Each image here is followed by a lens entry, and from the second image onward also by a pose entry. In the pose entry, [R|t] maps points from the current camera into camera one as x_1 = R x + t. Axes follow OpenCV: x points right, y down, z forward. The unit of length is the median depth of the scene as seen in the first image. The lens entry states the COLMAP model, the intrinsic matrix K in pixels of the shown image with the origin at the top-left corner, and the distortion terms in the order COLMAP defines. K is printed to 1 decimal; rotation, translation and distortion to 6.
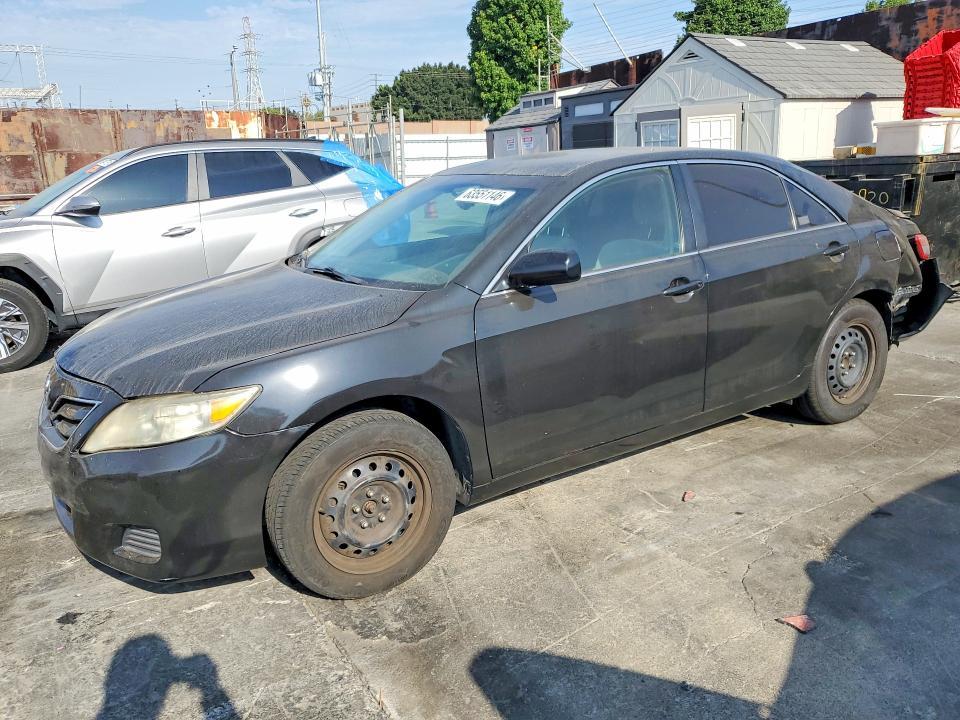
lens RADIAL K [[735.7, 0, 488.7], [0, 735.7, 358.4], [0, 0, 1]] dist [0.010381, -0.002530]
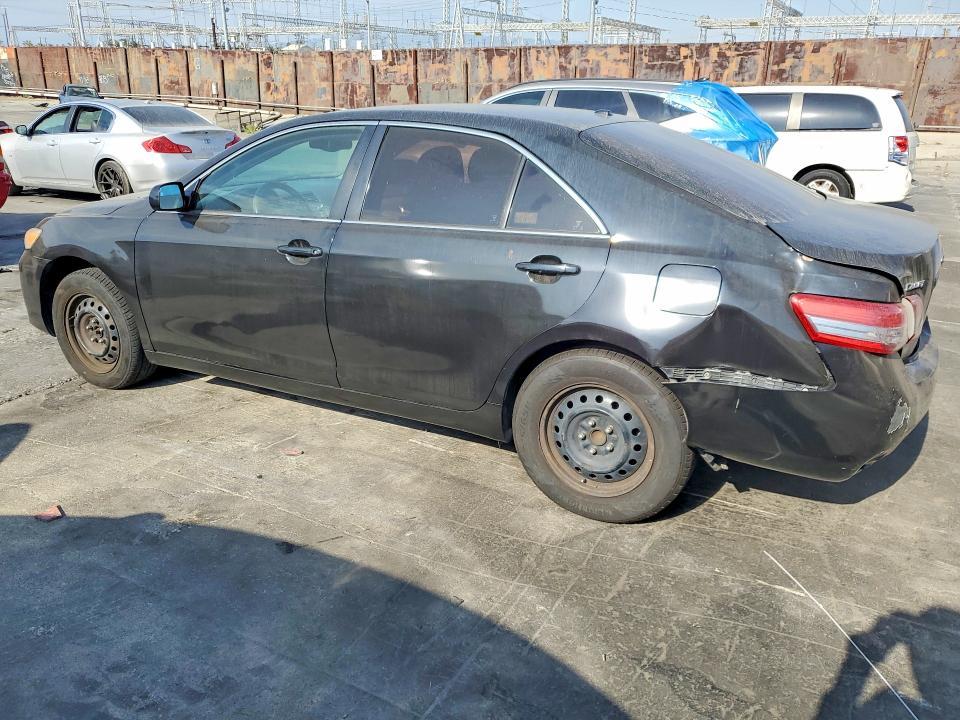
lens RADIAL K [[735.7, 0, 488.7], [0, 735.7, 358.4], [0, 0, 1]] dist [0.010381, -0.002530]
pose [[0.491374, 0.323660, -0.808576, 1.187076], [-0.251917, 0.941519, 0.223784, -0.234857], [0.833720, 0.093732, 0.544174, 0.654674]]
